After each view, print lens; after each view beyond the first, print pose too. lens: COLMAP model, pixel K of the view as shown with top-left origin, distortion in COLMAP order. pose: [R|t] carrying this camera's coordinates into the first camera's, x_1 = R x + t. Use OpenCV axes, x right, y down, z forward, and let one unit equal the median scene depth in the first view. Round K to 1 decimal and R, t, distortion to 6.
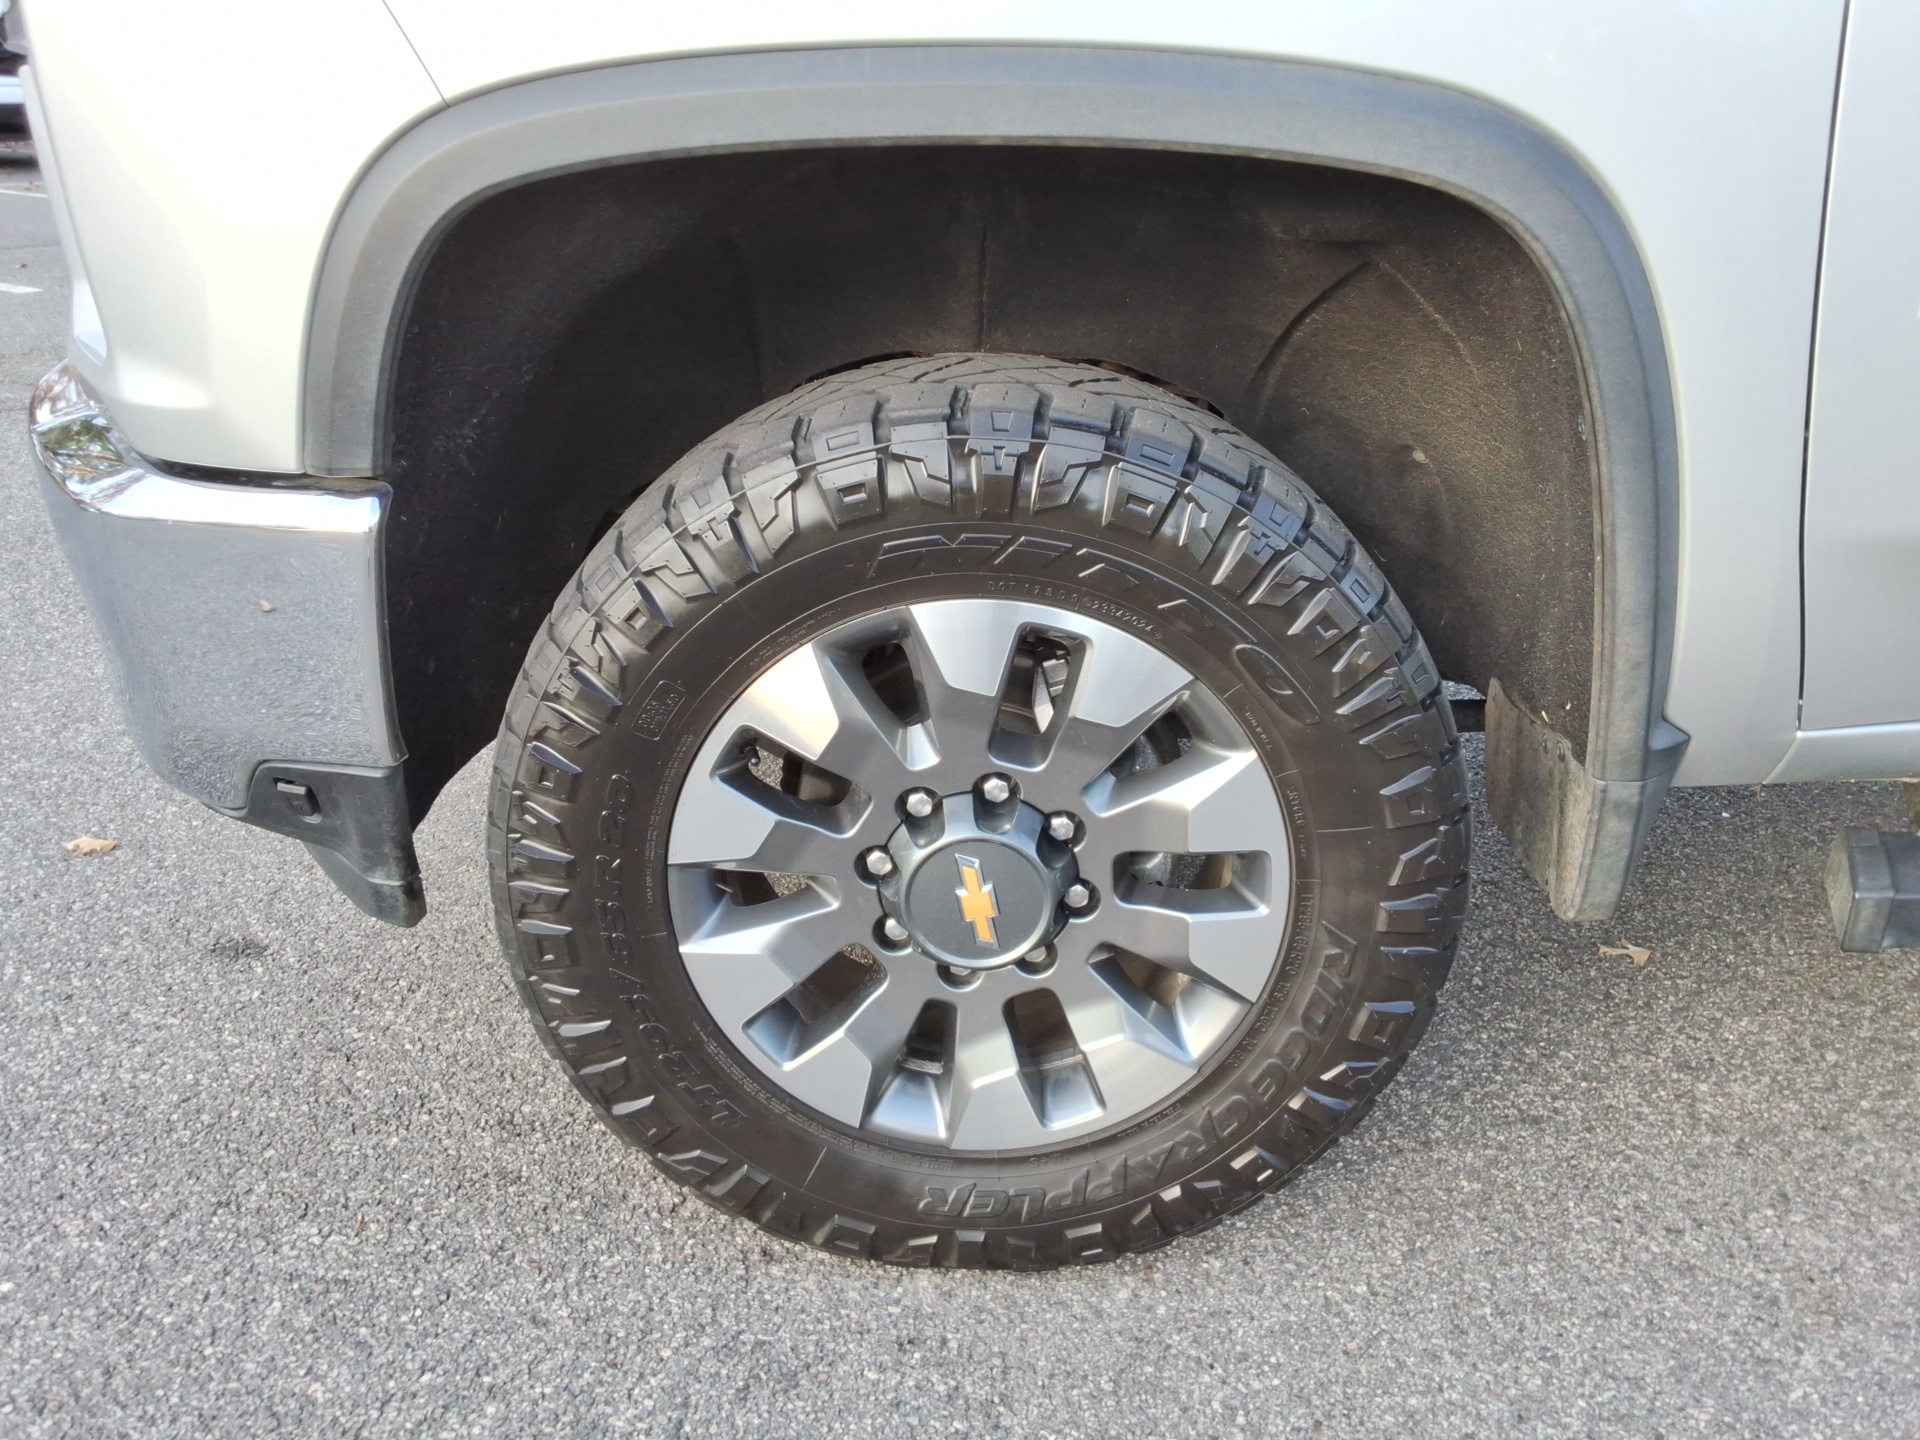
lens RADIAL K [[1540.3, 0, 976.8], [0, 1540.3, 705.2], [0, 0, 1]] dist [0.128493, -0.204400]
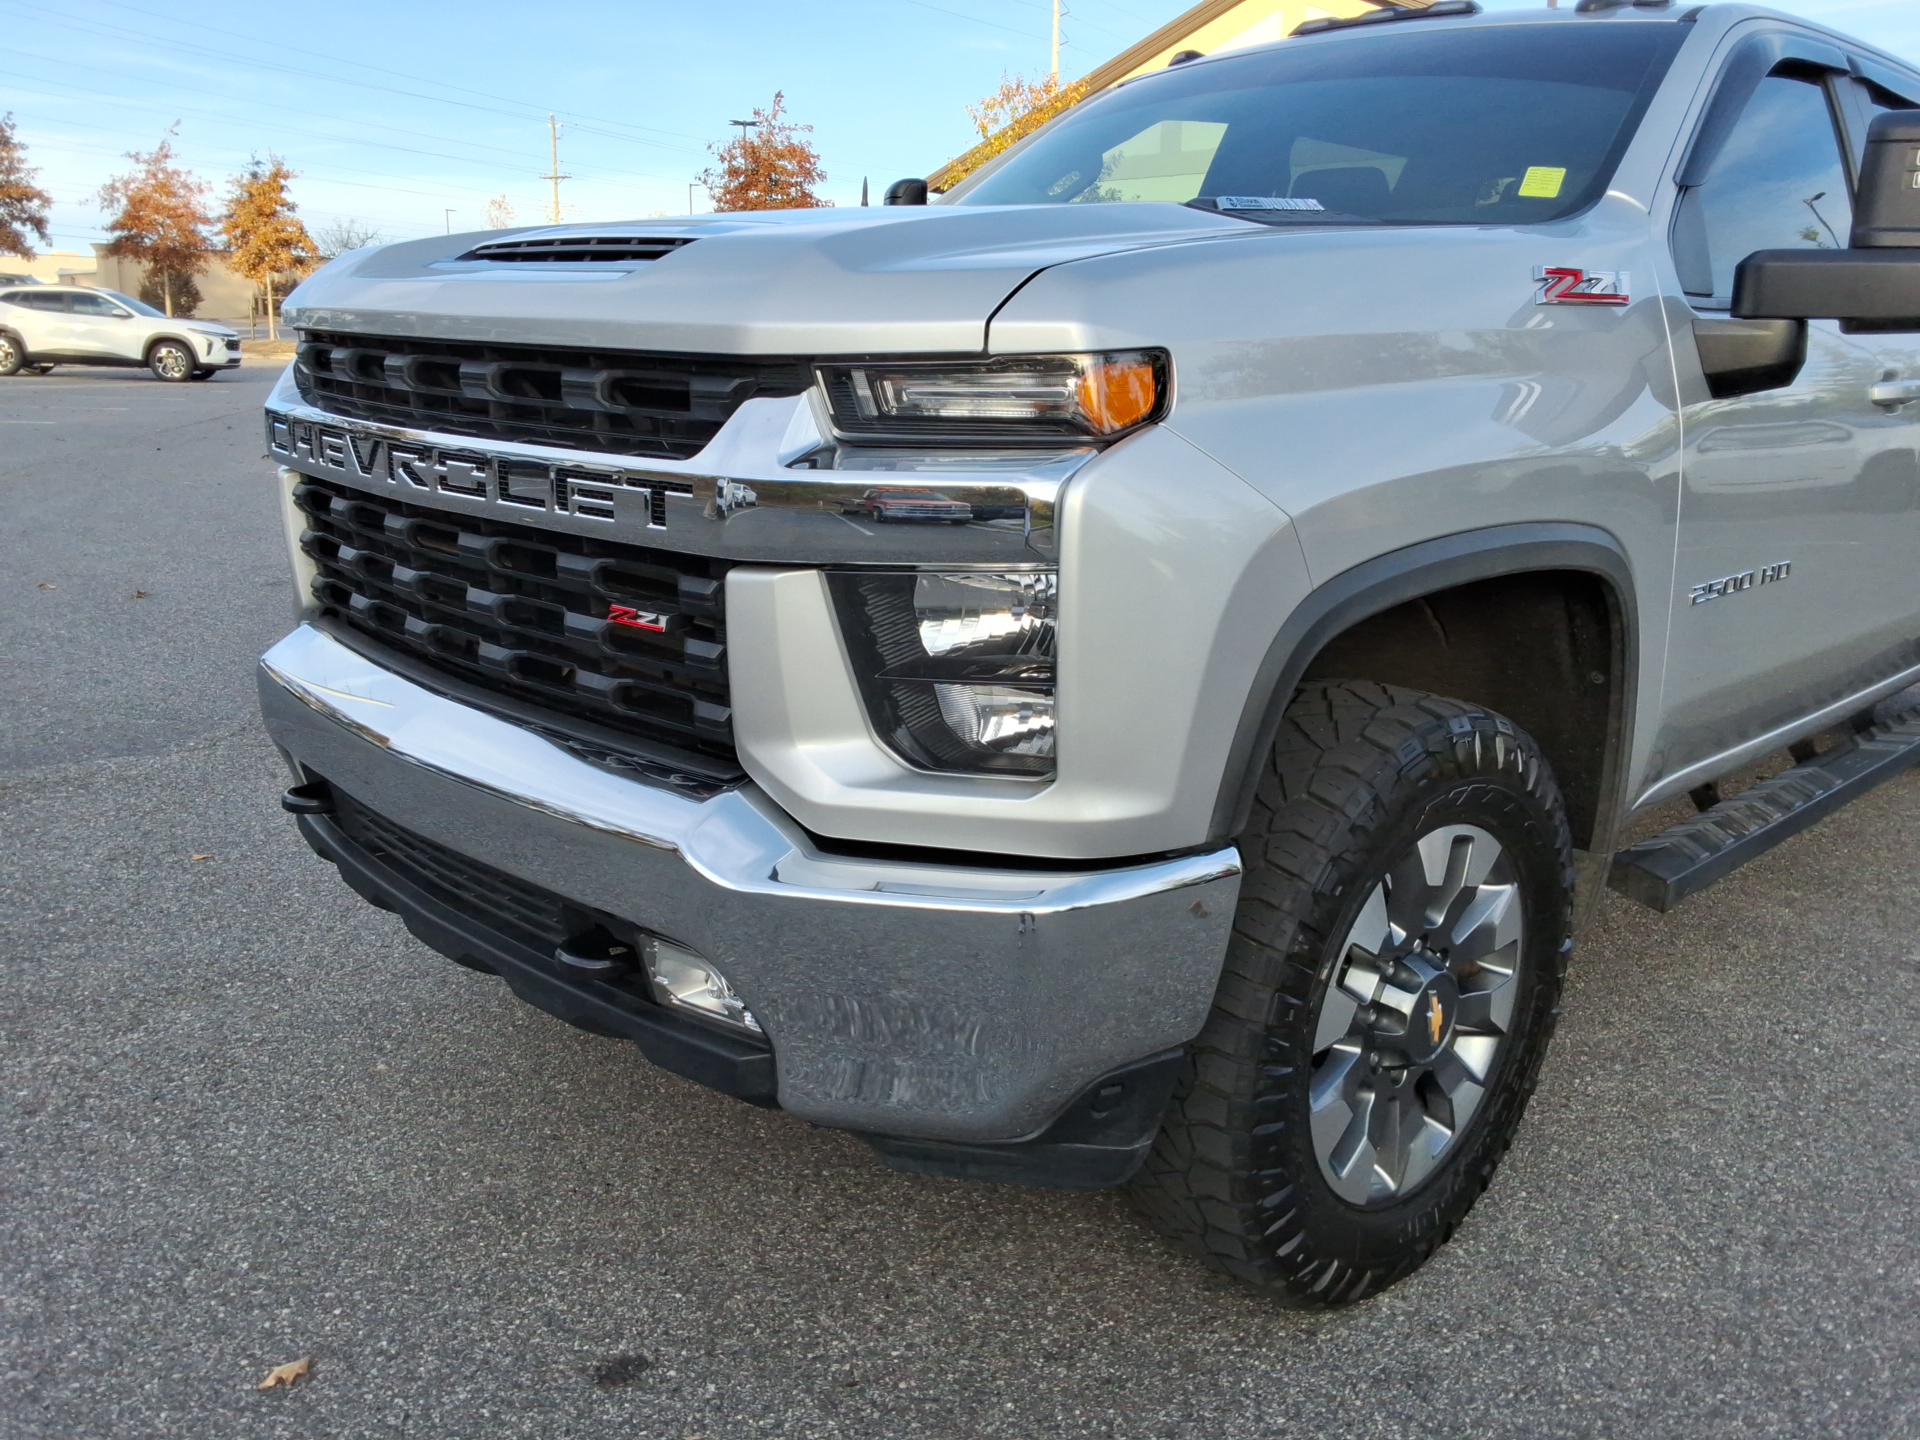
lens RADIAL K [[1549.9, 0, 973.4], [0, 1549.9, 711.0], [0, 0, 1]] dist [0.086472, -0.132932]
pose [[0.721010, -0.163650, 0.673323, -1.334111], [0.242395, 0.969885, -0.023834, -0.247994], [-0.649145, 0.180395, 0.738964, 0.057391]]
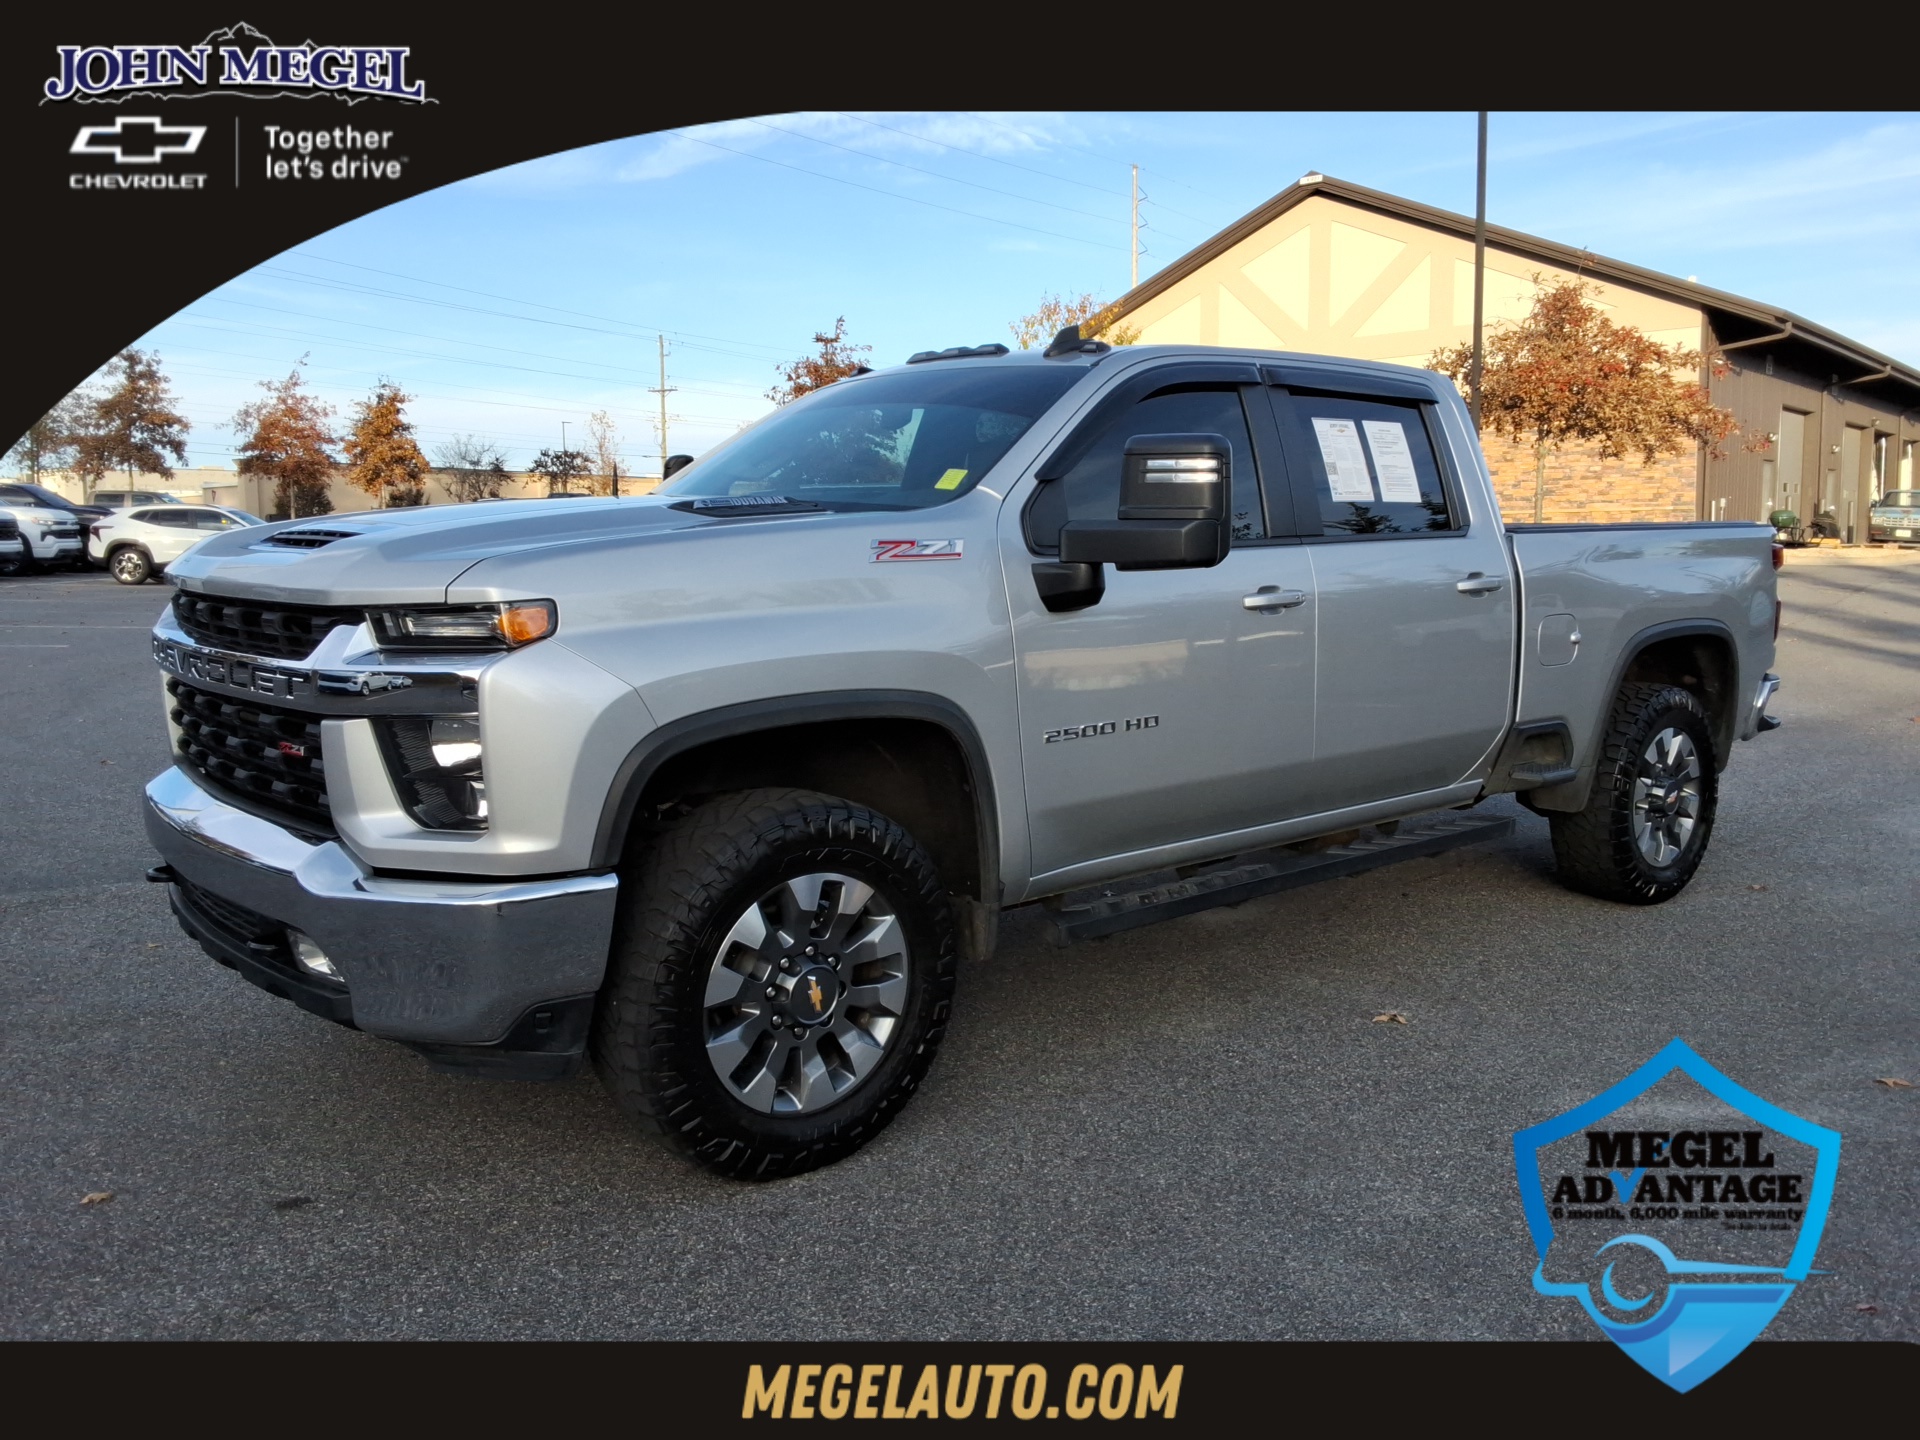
lens RADIAL K [[1541.1, 0, 970.0], [0, 1541.1, 714.3], [0, 0, 1]] dist [0.122100, -0.194828]
pose [[0.764449, -0.095462, 0.637577, -1.361255], [0.245348, 0.957637, -0.150786, 0.128484], [-0.596173, 0.271697, 0.755486, -1.193093]]
